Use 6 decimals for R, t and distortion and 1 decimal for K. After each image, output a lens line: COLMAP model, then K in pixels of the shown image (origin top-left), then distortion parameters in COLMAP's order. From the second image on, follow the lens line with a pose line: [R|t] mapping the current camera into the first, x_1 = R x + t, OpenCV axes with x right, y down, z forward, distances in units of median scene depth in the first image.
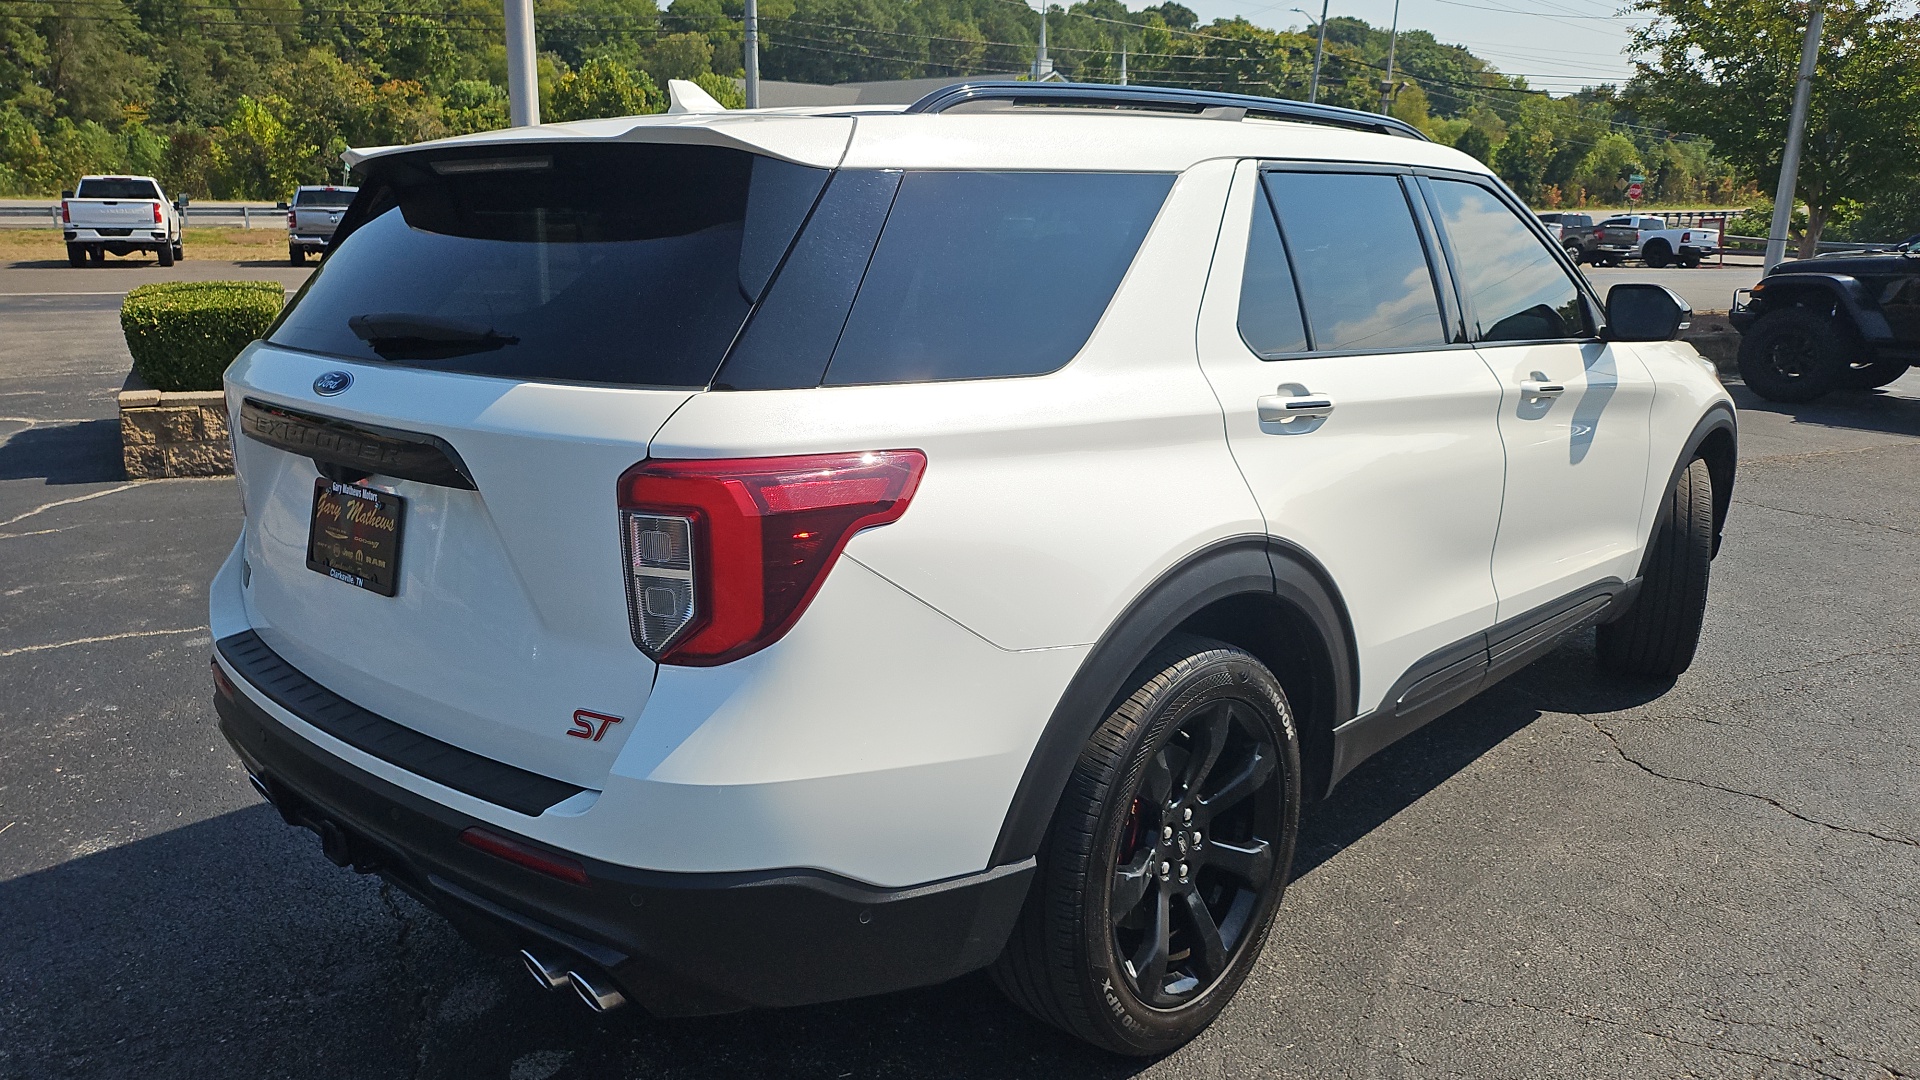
lens RADIAL K [[1339.7, 0, 965.2], [0, 1339.7, 536.1], [0, 0, 1]] dist [0.037875, -0.046855]
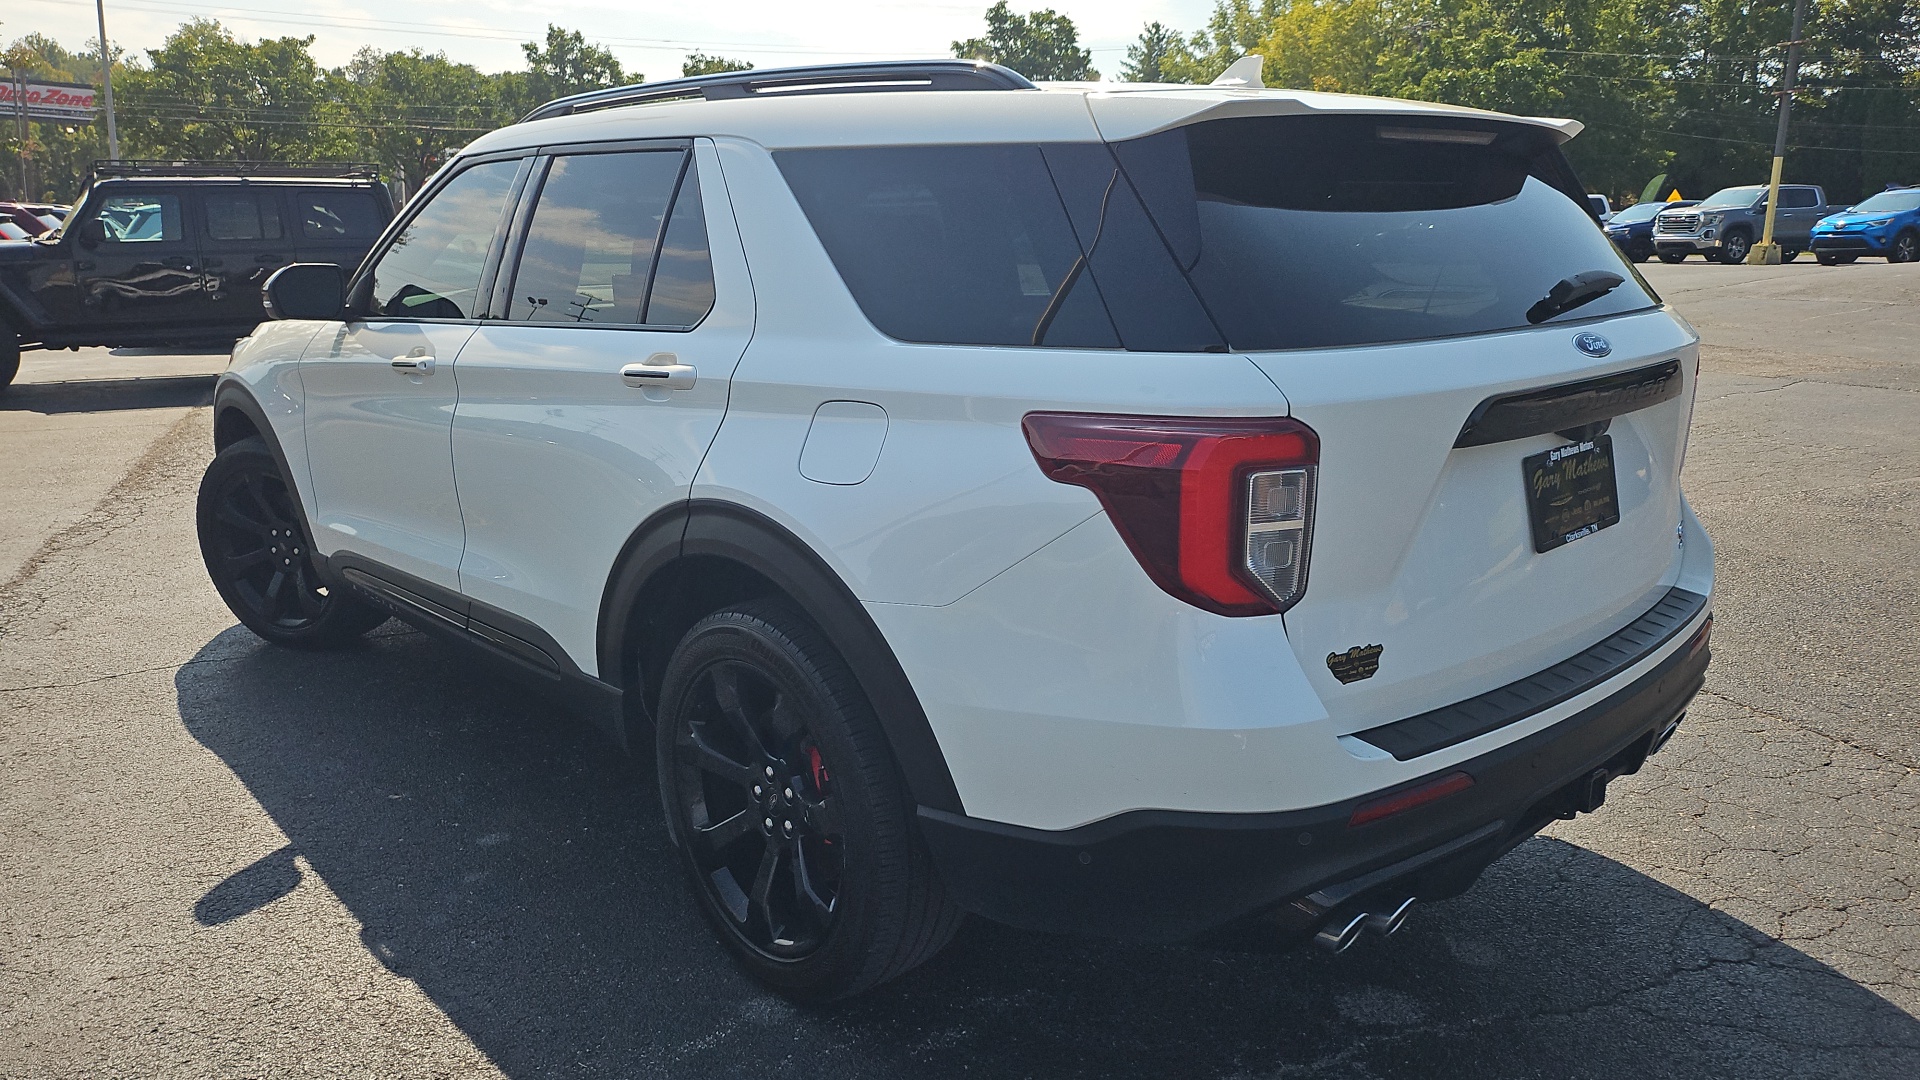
lens RADIAL K [[1339.7, 0, 965.2], [0, 1339.7, 536.1], [0, 0, 1]] dist [0.037875, -0.046855]
pose [[0.057077, -0.225725, 0.972518, -0.215827], [0.221227, 0.952749, 0.208153, -0.041493], [-0.973551, 0.203266, 0.104316, 0.195646]]
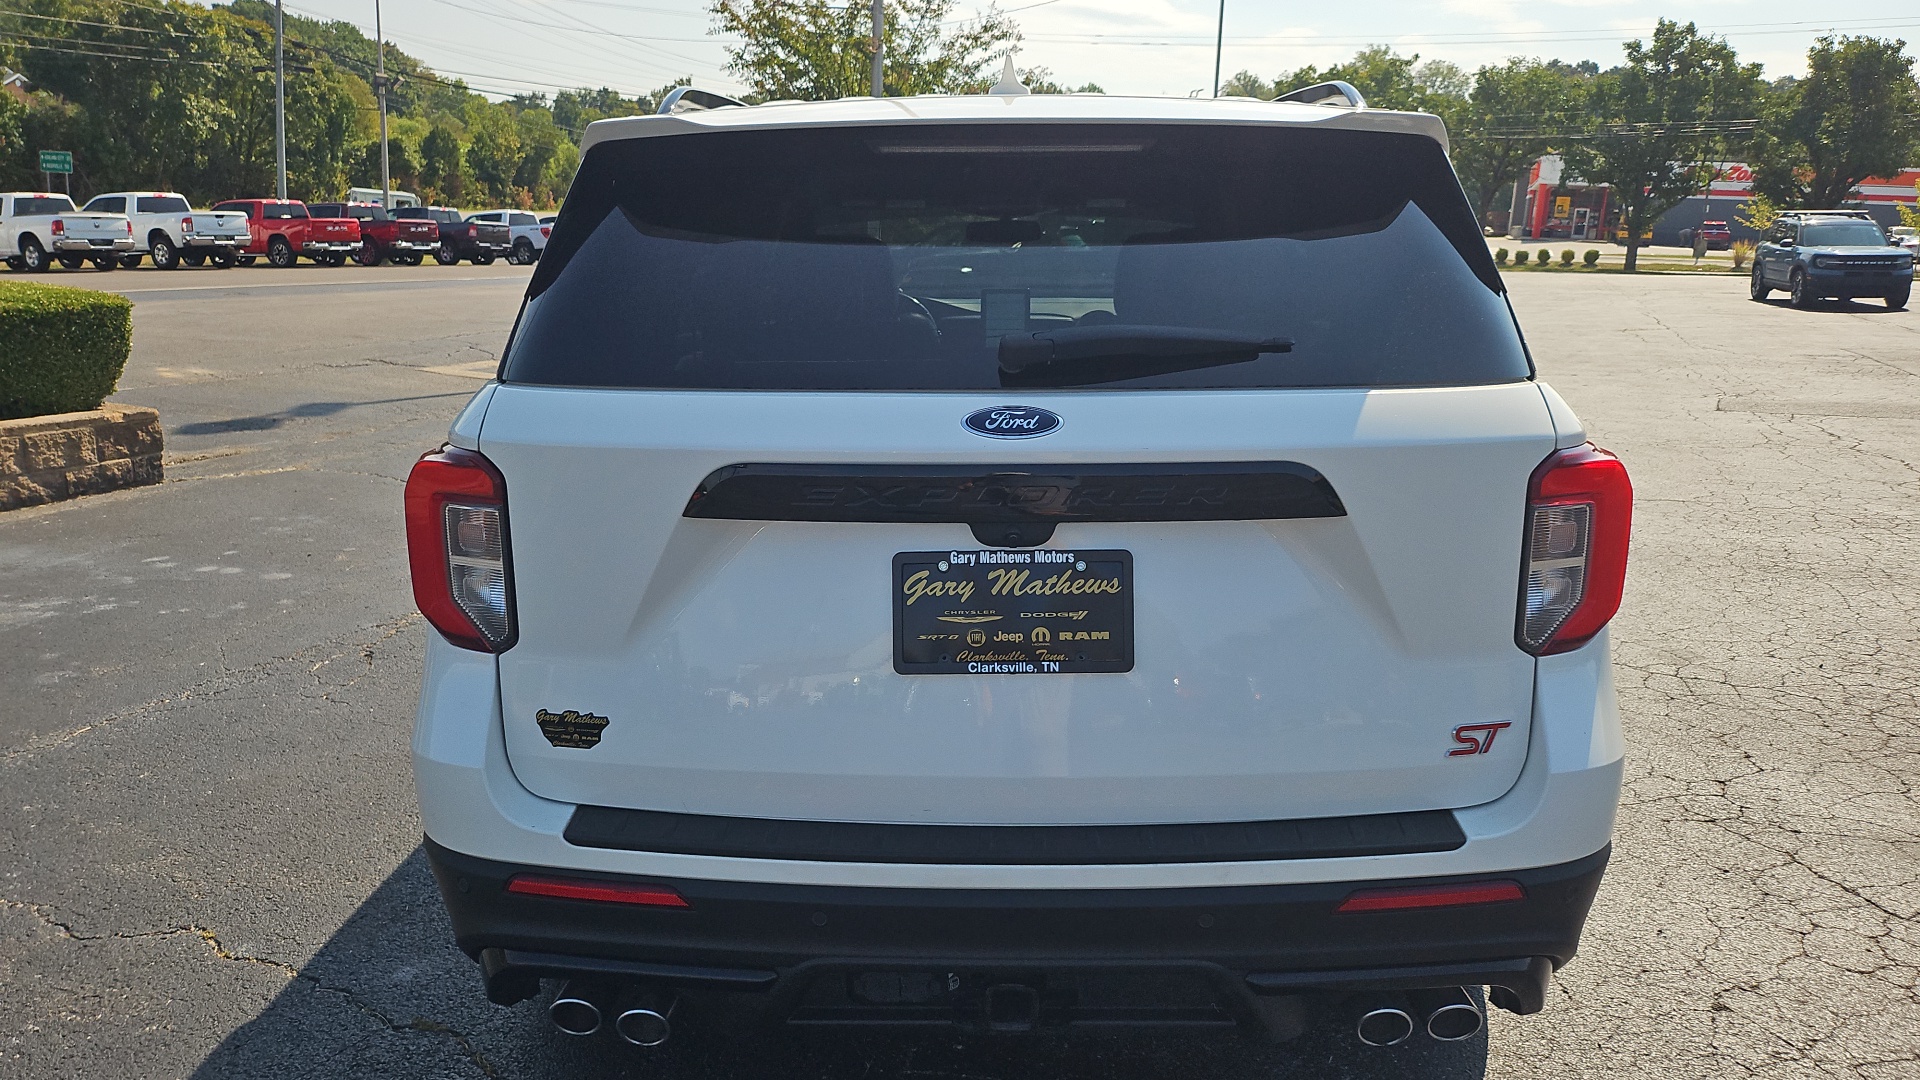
lens RADIAL K [[1339.7, 0, 965.2], [0, 1339.7, 536.1], [0, 0, 1]] dist [0.037875, -0.046855]
pose [[0.743334, -0.146989, 0.652571, -0.141005], [0.147245, 0.987585, 0.054725, -0.013196], [-0.652513, 0.055409, 0.755749, 0.061703]]
